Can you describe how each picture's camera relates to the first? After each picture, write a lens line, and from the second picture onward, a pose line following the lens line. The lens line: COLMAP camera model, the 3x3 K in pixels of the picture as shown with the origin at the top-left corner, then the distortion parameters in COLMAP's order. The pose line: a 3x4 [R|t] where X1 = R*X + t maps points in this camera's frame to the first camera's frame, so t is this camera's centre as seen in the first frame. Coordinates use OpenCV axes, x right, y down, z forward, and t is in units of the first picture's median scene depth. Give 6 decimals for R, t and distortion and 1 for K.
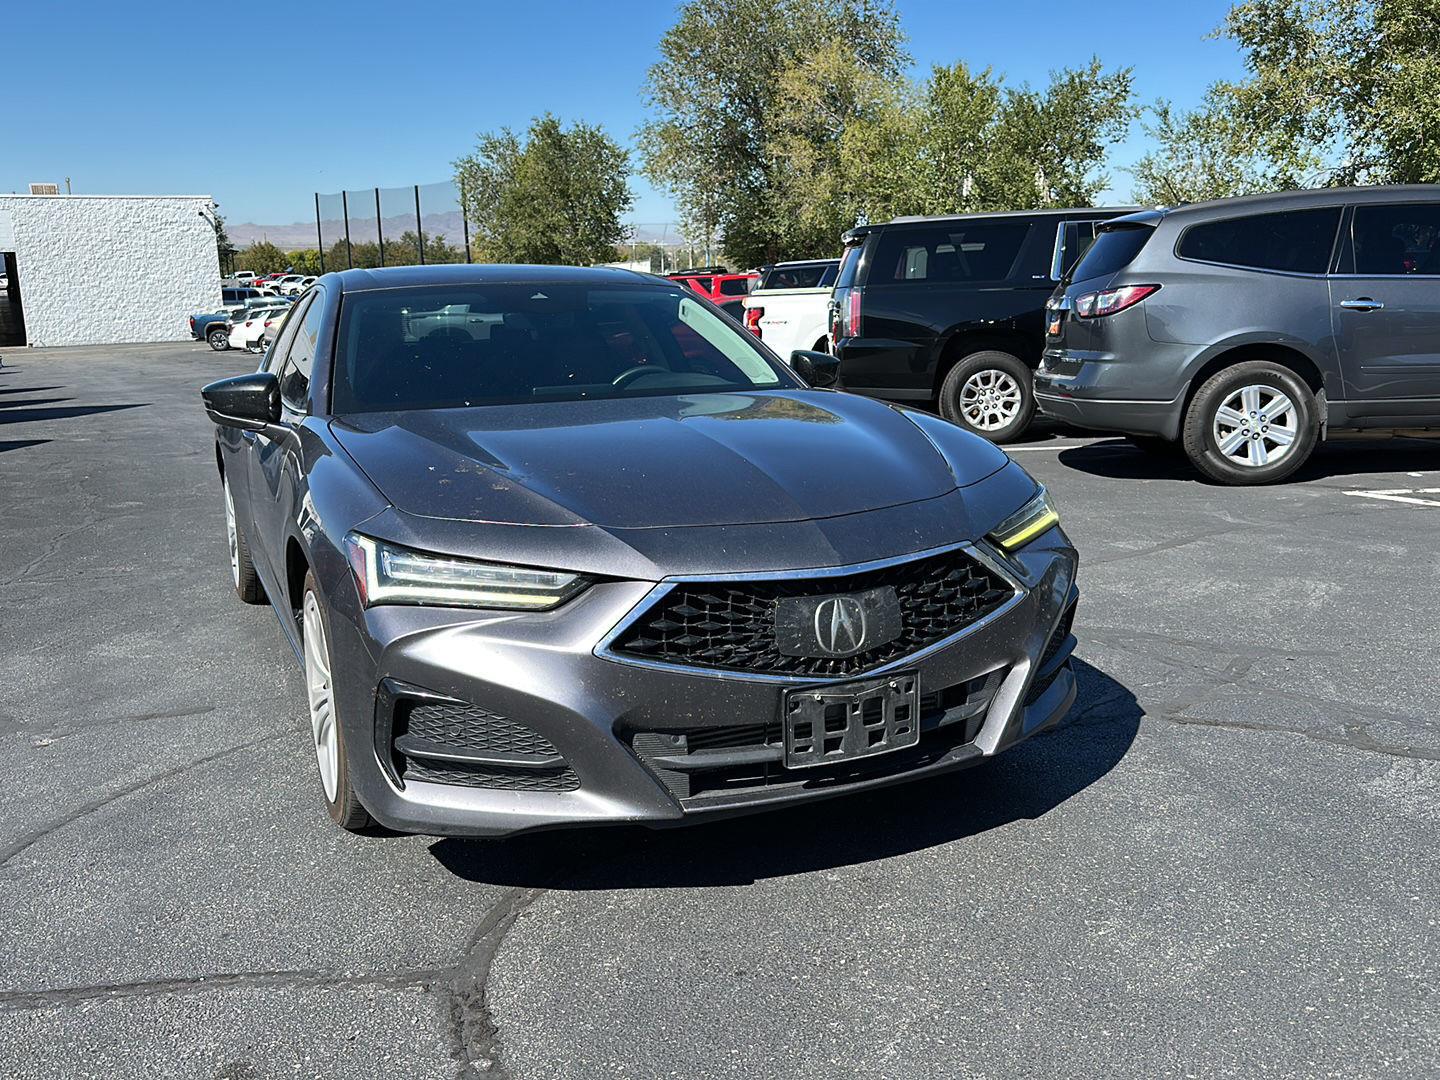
lens RADIAL K [[1275.2, 0, 721.3], [0, 1275.2, 546.0], [0, 0, 1]] dist [0.122488, -0.236220]
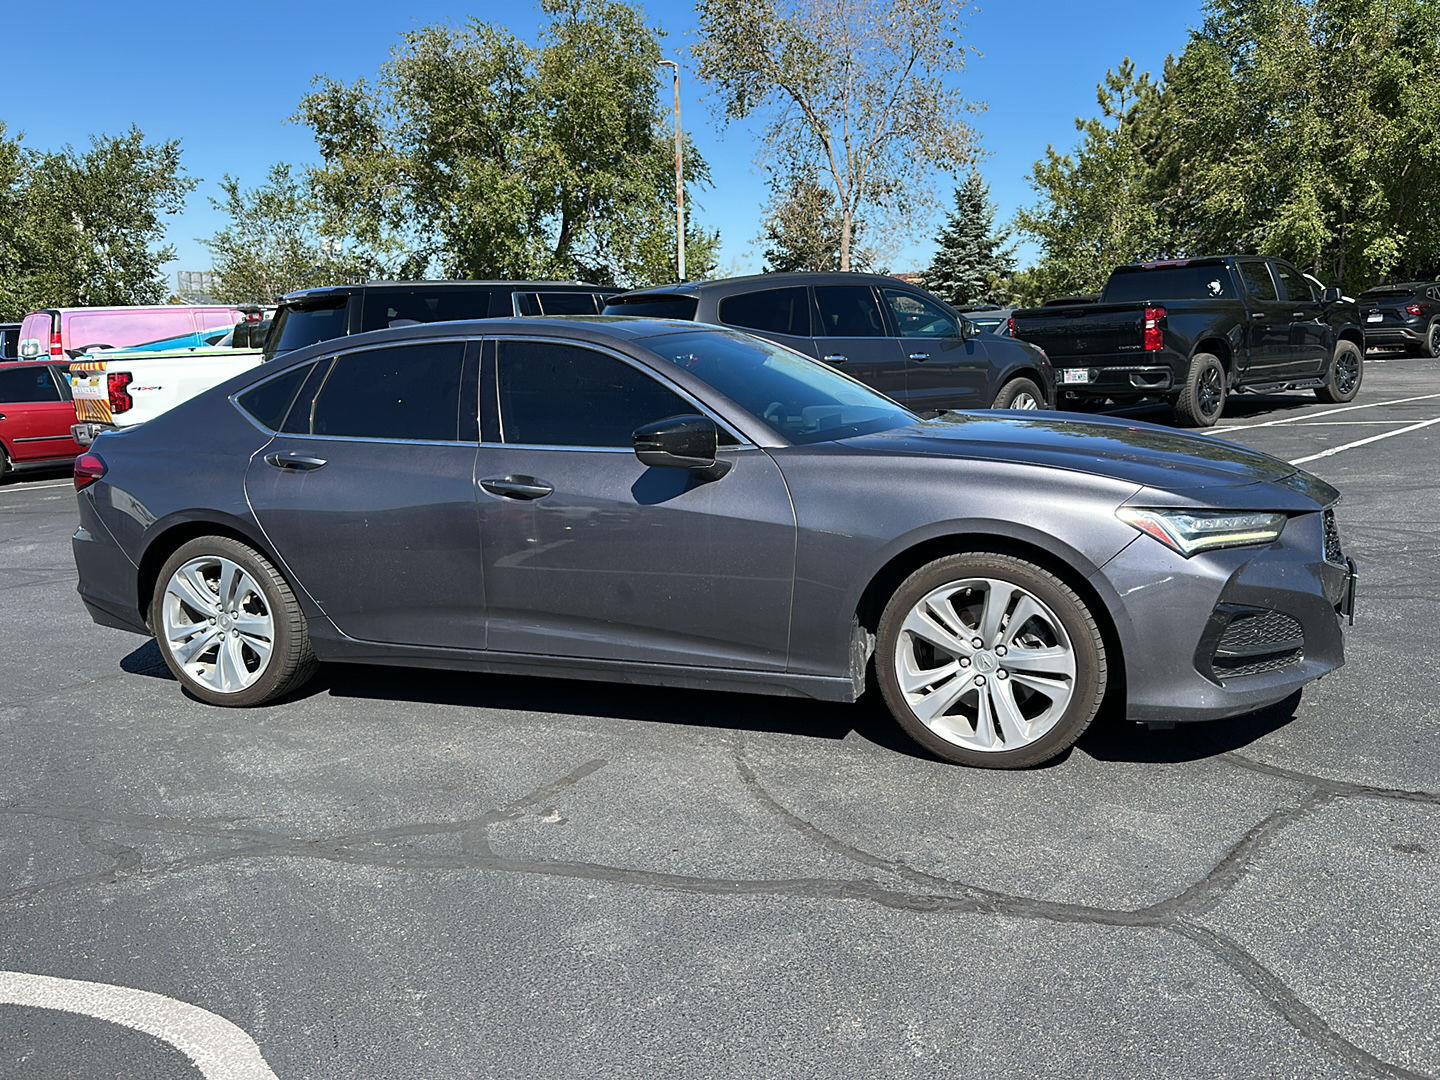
lens RADIAL K [[1275.2, 0, 718.5], [0, 1275.2, 547.3], [0, 0, 1]] dist [0.122488, -0.236220]
pose [[0.727894, -0.110779, 0.676682, -0.118231], [0.147534, 0.989052, 0.003218, -0.002970], [-0.669629, 0.097491, 0.736269, 0.025862]]
